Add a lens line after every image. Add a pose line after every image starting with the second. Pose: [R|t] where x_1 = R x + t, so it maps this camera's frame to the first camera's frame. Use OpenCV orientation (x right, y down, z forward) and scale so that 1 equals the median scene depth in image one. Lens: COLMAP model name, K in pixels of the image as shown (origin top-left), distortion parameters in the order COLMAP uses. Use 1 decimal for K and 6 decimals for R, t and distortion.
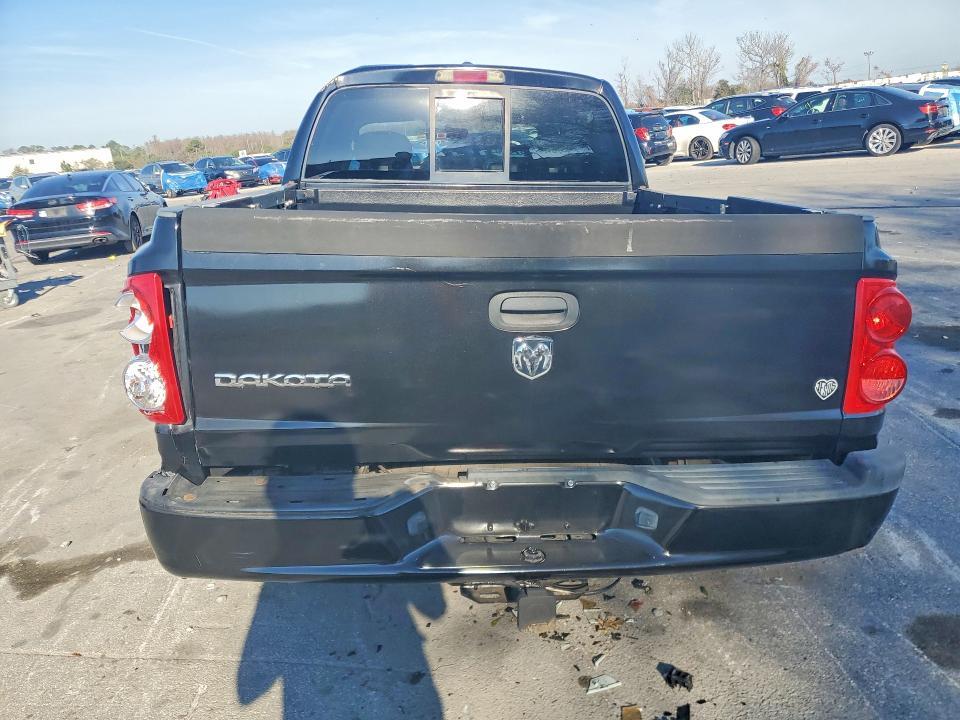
lens RADIAL K [[741.5, 0, 480.0], [0, 741.5, 360.0], [0, 0, 1]] dist [-0.000278, 0.010795]
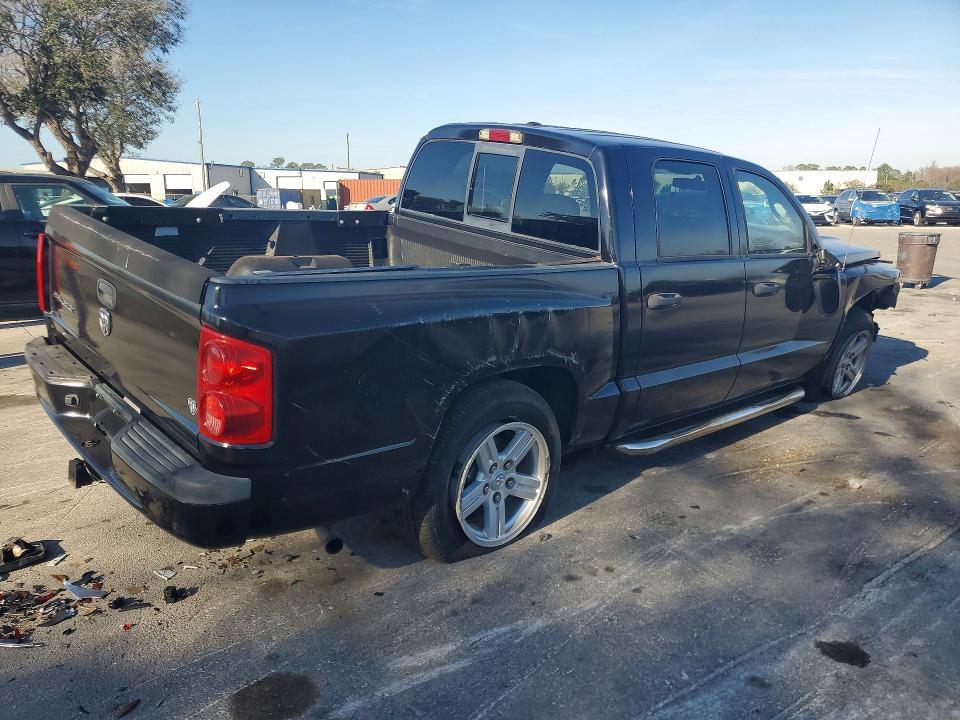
lens RADIAL K [[741.5, 0, 480.0], [0, 741.5, 360.0], [0, 0, 1]] dist [-0.000278, 0.010795]
pose [[0.616640, 0.269959, -0.739512, 0.892155], [-0.290358, 0.951129, 0.105096, -0.165702], [0.731743, 0.149917, 0.664889, 0.268210]]
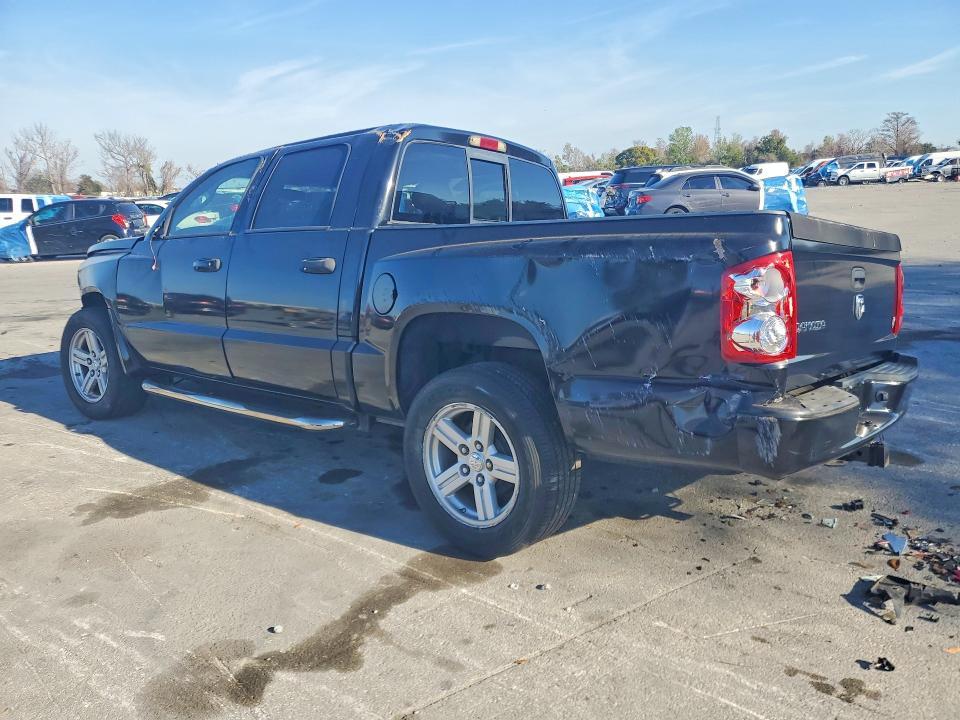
lens RADIAL K [[741.5, 0, 480.0], [0, 741.5, 360.0], [0, 0, 1]] dist [-0.000278, 0.010795]
pose [[0.719452, -0.083630, 0.689489, -0.886733], [0.168859, 0.984000, -0.056845, 0.033221], [-0.673703, 0.157323, 0.722062, 0.182167]]
